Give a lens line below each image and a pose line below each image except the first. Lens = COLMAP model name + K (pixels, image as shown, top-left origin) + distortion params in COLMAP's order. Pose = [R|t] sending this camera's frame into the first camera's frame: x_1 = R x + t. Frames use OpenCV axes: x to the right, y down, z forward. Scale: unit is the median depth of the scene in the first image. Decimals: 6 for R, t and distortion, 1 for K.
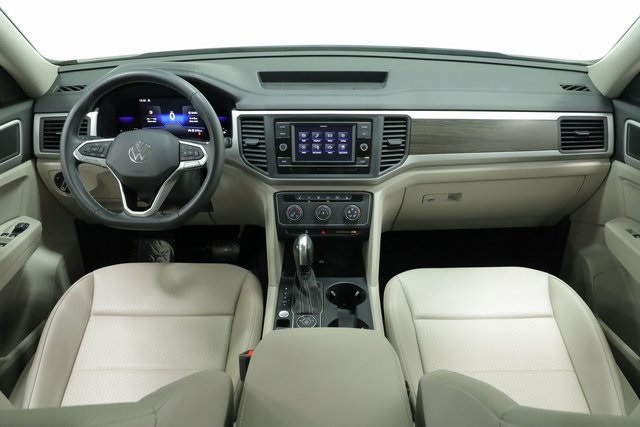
lens RADIAL K [[497.2, 0, 316.8], [0, 497.2, 220.7], [0, 0, 1]] dist [-0.053425, 0.004920]
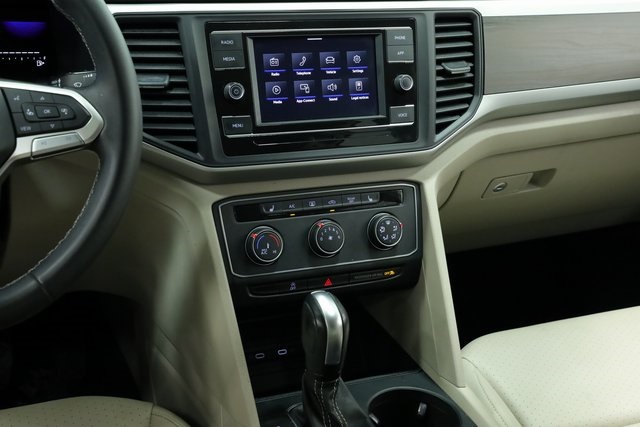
lens RADIAL K [[957.2, 0, 336.5], [0, 957.2, 220.9], [0, 0, 1]] dist [0.127389, 0.000000]
pose [[0.907295, -0.102500, 0.407811, -0.326036], [0.116899, 0.993089, -0.010472, -0.021170], [-0.403919, 0.057174, 0.913006, 0.232454]]
